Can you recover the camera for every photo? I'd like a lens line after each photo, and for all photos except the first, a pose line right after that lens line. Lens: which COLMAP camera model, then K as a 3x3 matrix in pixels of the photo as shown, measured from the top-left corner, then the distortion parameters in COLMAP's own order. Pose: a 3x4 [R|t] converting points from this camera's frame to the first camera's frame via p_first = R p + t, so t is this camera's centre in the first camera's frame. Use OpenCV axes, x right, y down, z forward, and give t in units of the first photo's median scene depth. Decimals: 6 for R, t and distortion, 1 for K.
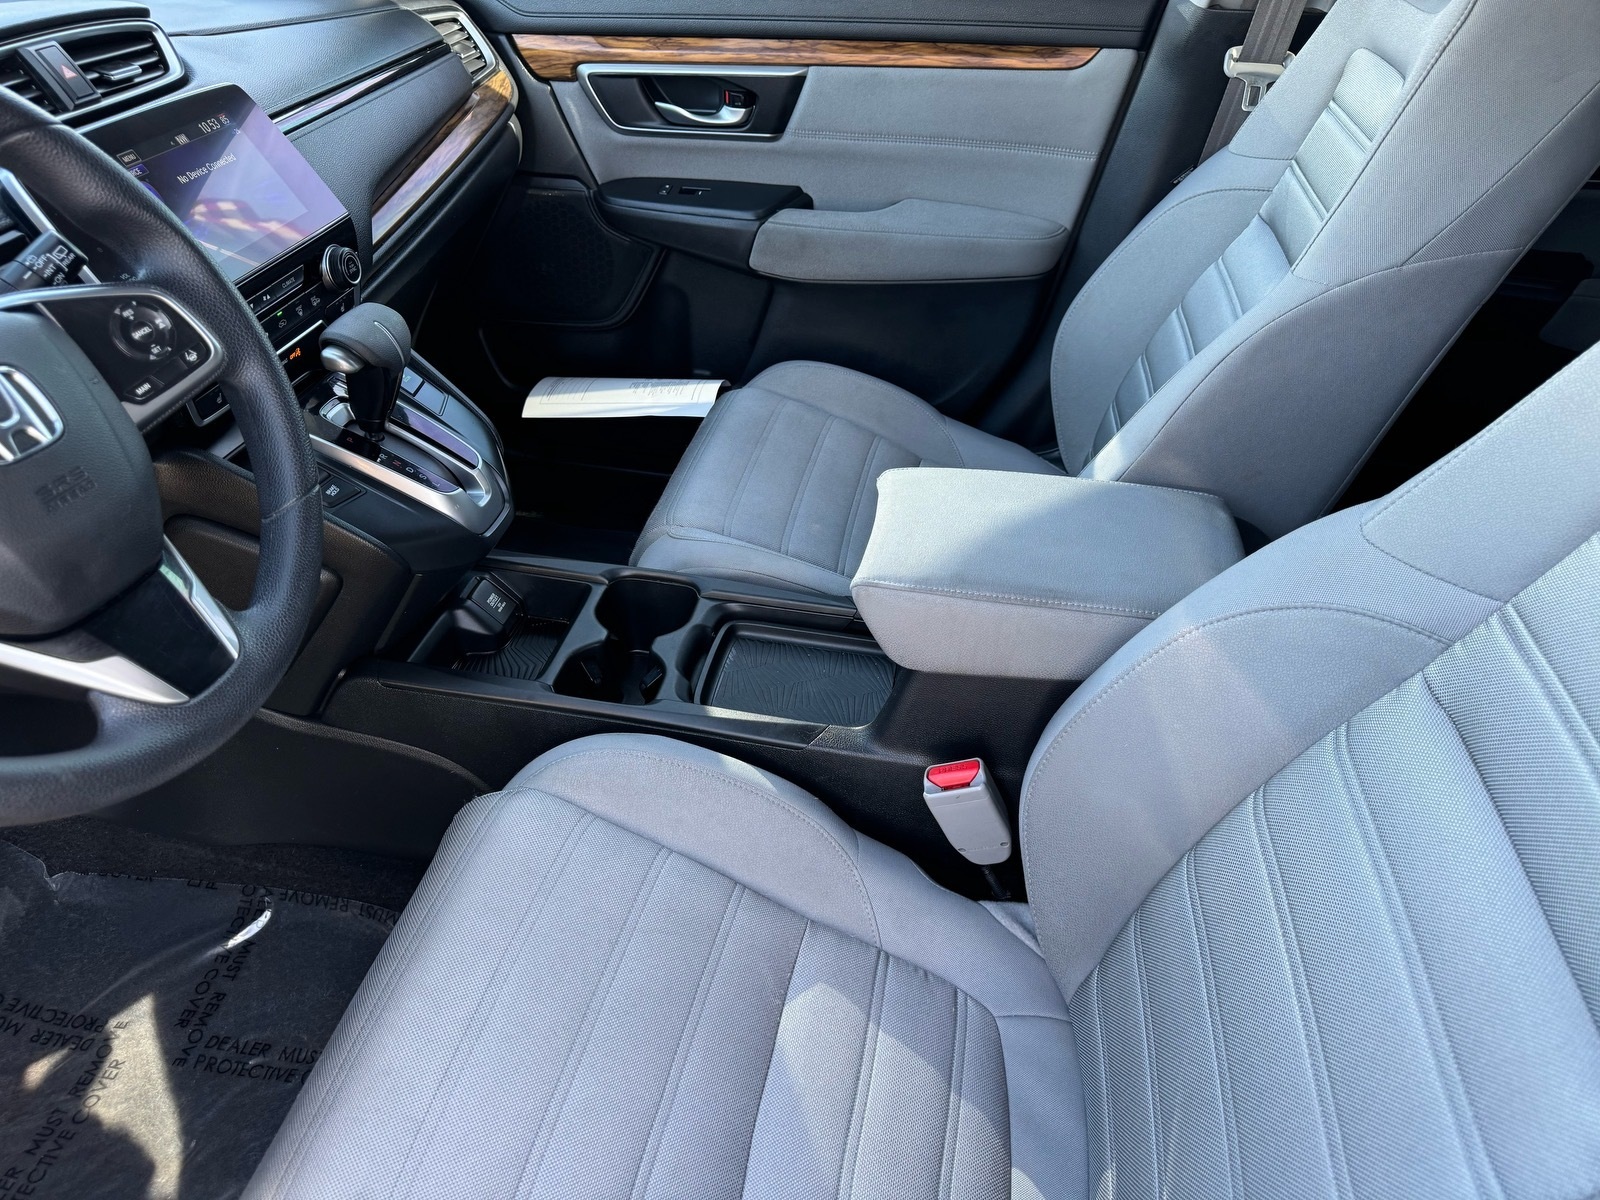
lens RADIAL K [[1144.6, 0, 795.2], [0, 1144.6, 606.3], [0, 0, 1]] dist [0.059829, -0.073579]
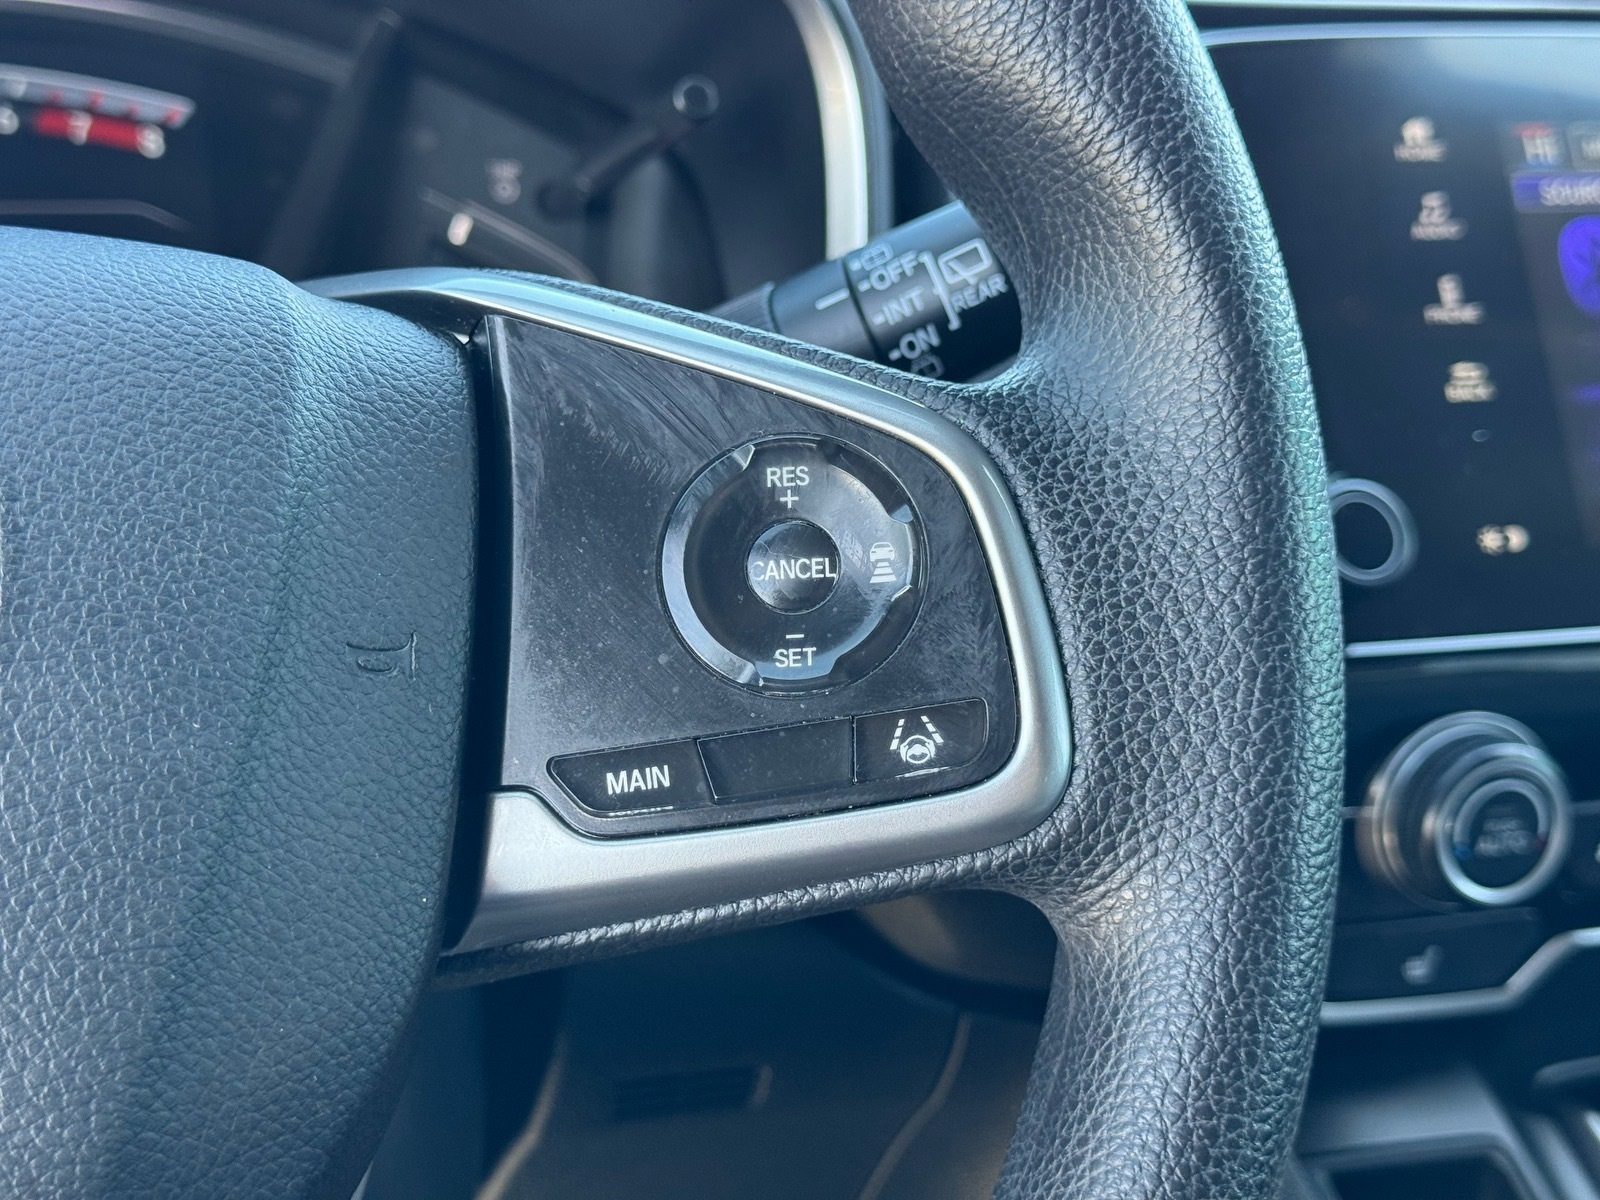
lens RADIAL K [[2320.1, 0, 800.0], [0, 2320.1, 600.0], [0, 0, 1]] dist [0.307181, -1.155726]
pose [[0.475467, 0.305284, -0.825065, -0.123764], [-0.545669, 0.837990, -0.004391, -0.154252], [0.690056, 0.452300, 0.565020, 0.499319]]
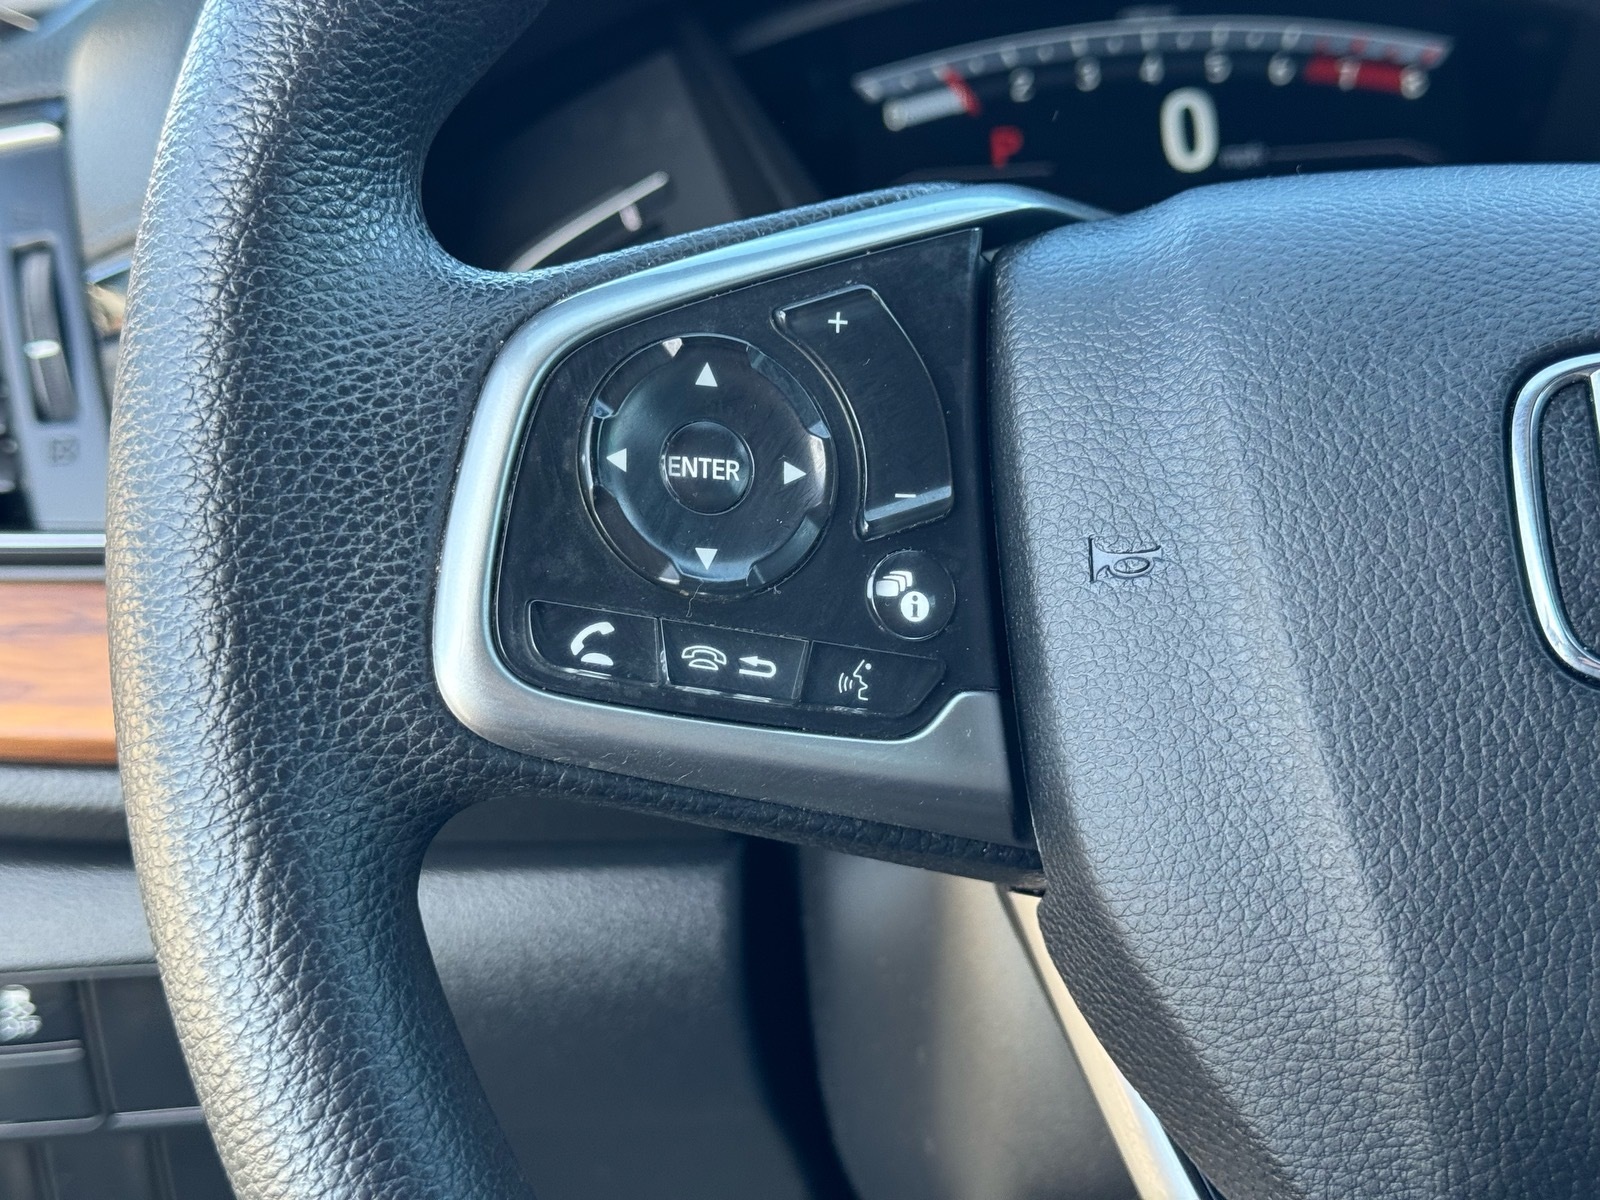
lens RADIAL K [[2278.1, 0, 846.7], [0, 2278.1, 599.4], [0, 0, 1]] dist [0.224462, -0.056685]
pose [[0.243121, 0.339895, -0.908495, -0.155619], [-0.533226, 0.829217, 0.167539, -0.074968], [0.810285, 0.443701, 0.382841, 0.373999]]
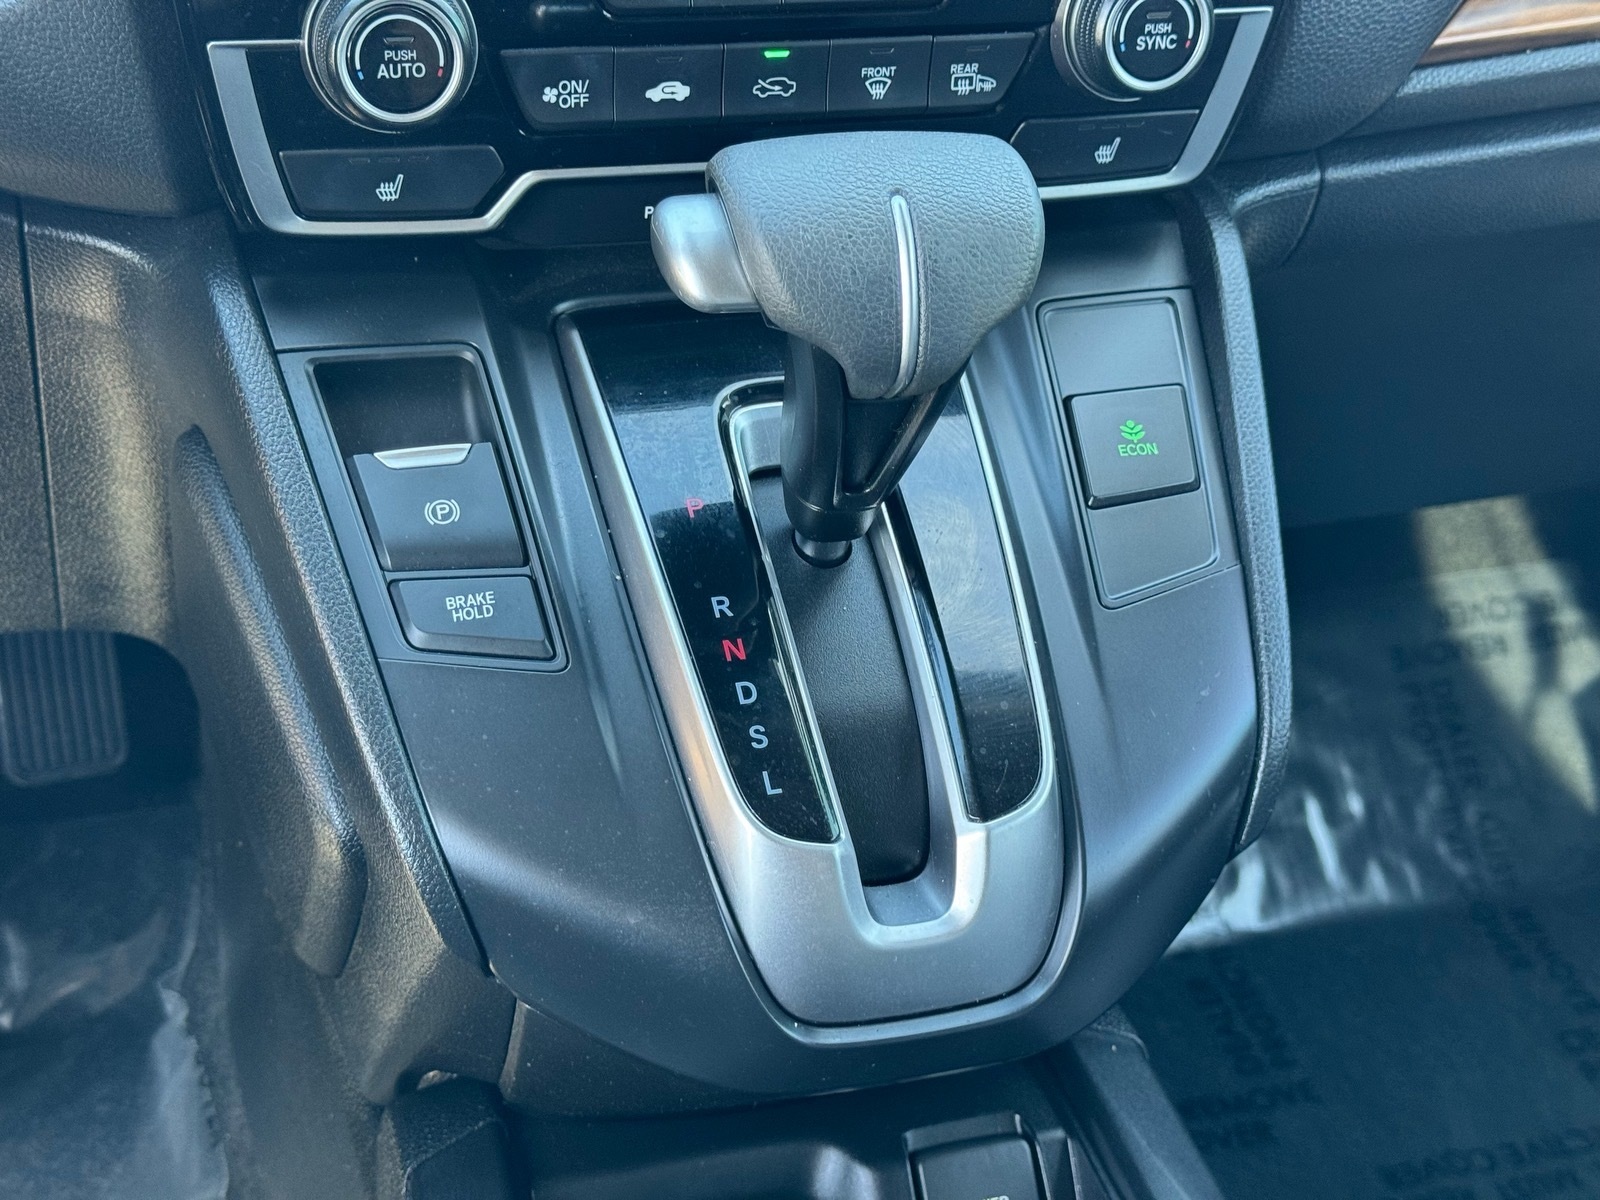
lens RADIAL K [[2257.6, 0, 793.0], [0, 2257.6, 602.3], [0, 0, 1]] dist [0.232749, -0.658871]
pose [[0.459643, 0.509884, -0.727149, 0.062456], [-0.571237, 0.796660, 0.197537, -0.251733], [0.680012, 0.324578, 0.657444, 0.637365]]
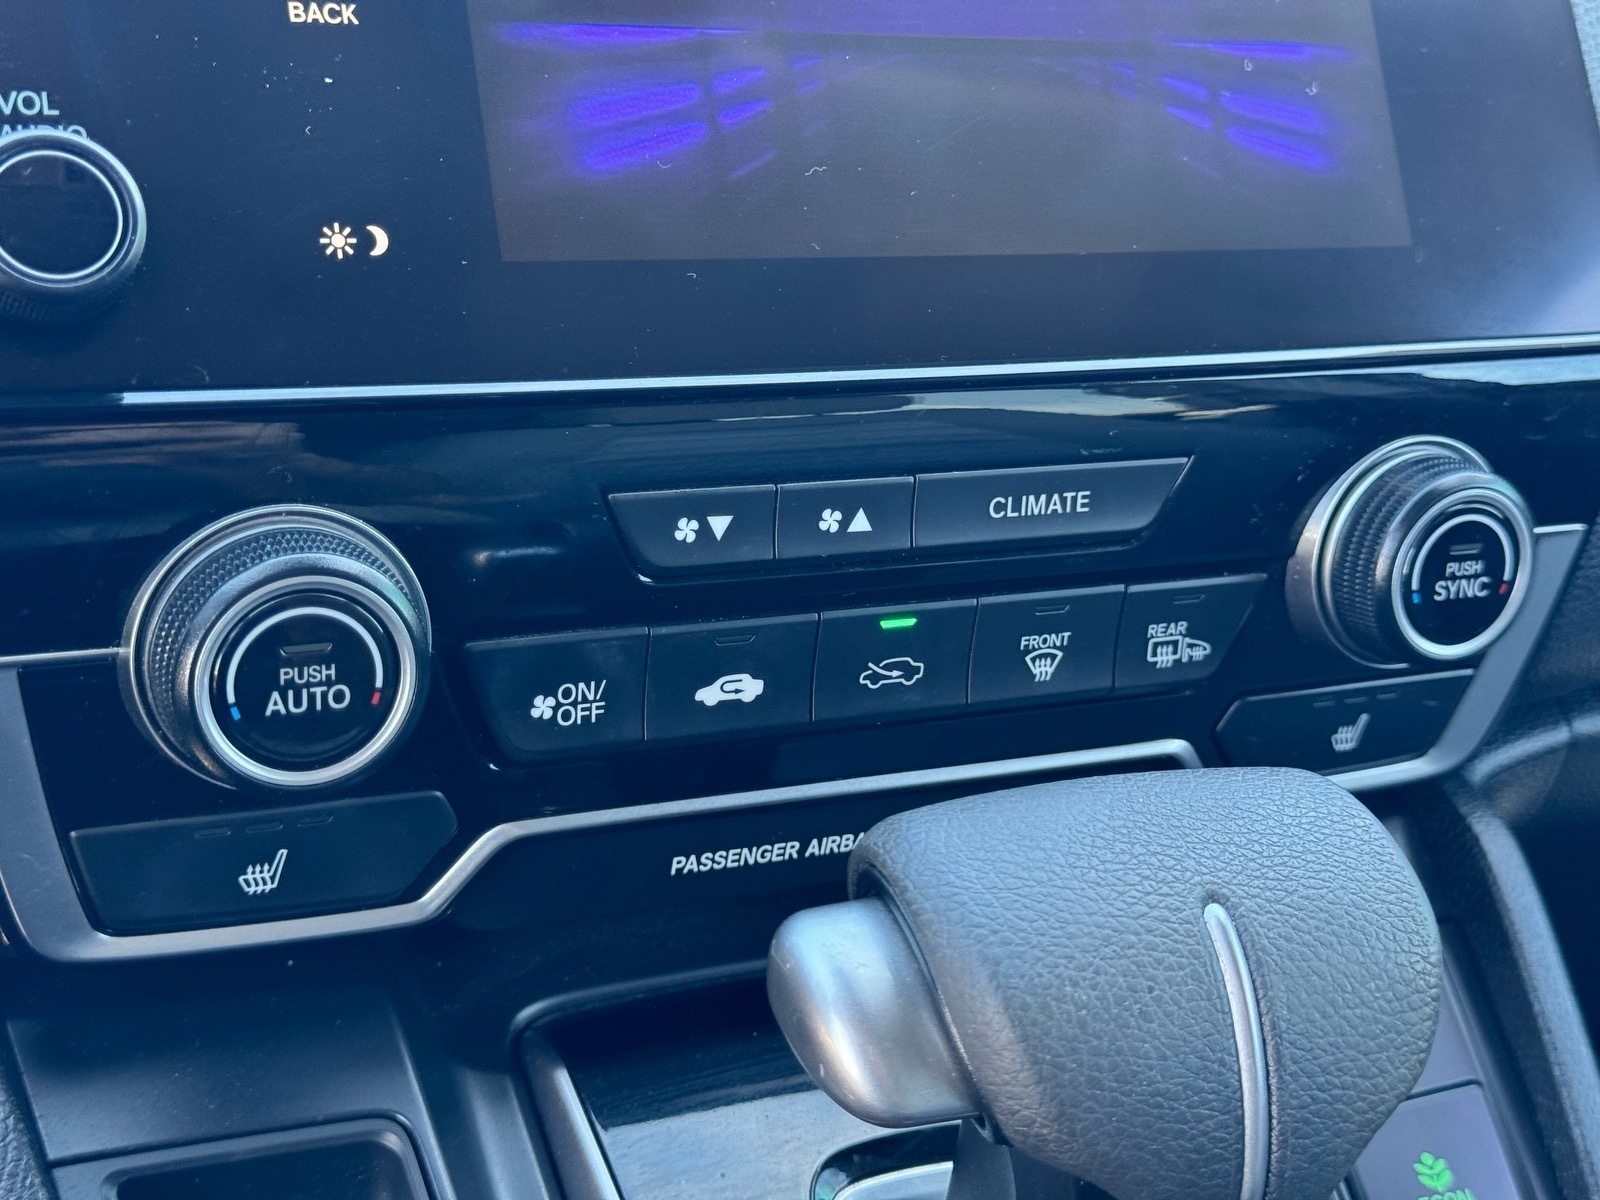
lens RADIAL K [[2275.5, 0, 800.0], [0, 2275.5, 600.0], [0, 0, 1]] dist [0.160629, -0.356541]
pose [[0.571133, 0.377703, -0.728798, -0.180827], [-0.557386, 0.830228, -0.006534, -0.237765], [0.602601, 0.409954, 0.684697, 0.713790]]
